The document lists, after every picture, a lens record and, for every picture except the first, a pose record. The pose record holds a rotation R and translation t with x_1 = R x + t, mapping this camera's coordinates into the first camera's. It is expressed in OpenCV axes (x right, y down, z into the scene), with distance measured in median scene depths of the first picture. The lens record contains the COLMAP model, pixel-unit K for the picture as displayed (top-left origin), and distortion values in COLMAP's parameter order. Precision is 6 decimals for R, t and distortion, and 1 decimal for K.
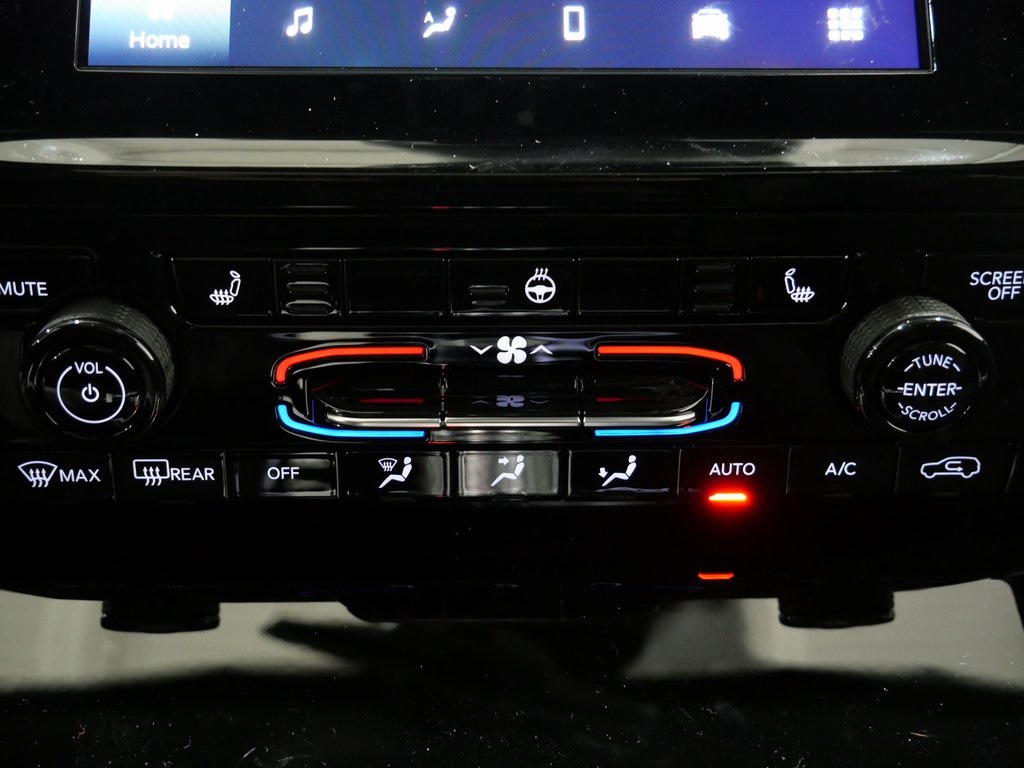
lens RADIAL K [[1382.7, 0, 511.5], [0, 1382.7, 383.3], [0, 0, 1]] dist [-0.025745, 0.000000]
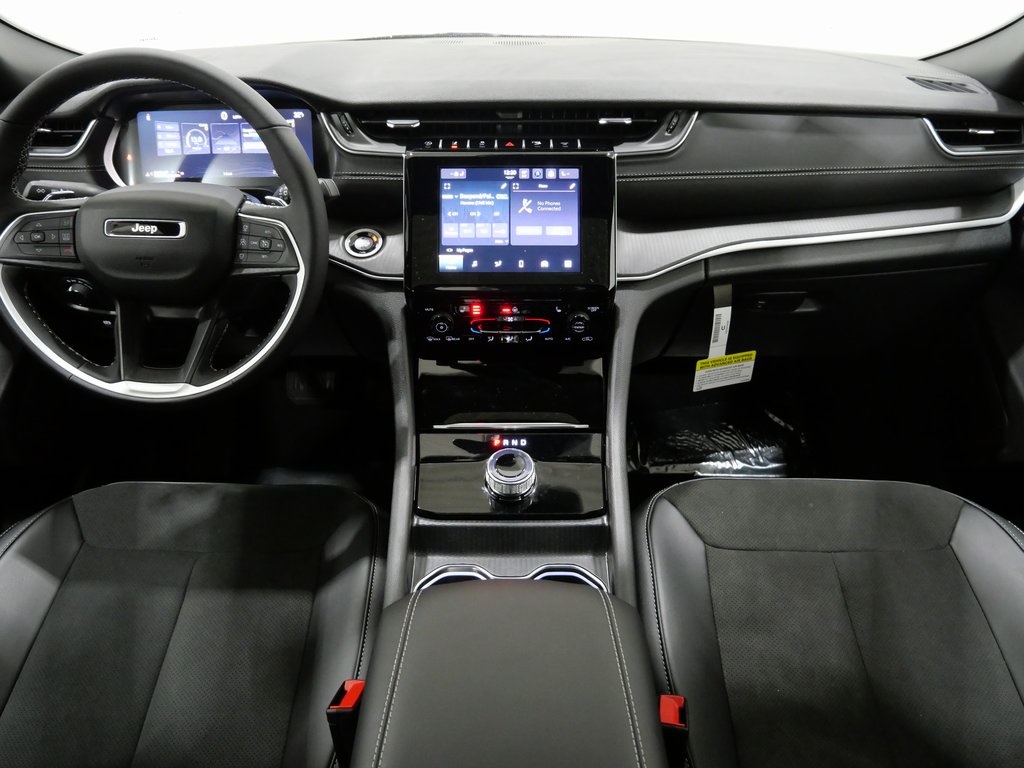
lens RADIAL K [[752.0, 0, 508.7], [0, 752.0, 386.7], [0, 0, 1]] dist [-0.049630, 0.010861]
pose [[0.999500, 0.011098, -0.029609, 0.092740], [-0.004751, 0.978464, 0.206362, -0.409862], [0.031262, -0.206118, 0.978028, -2.229816]]
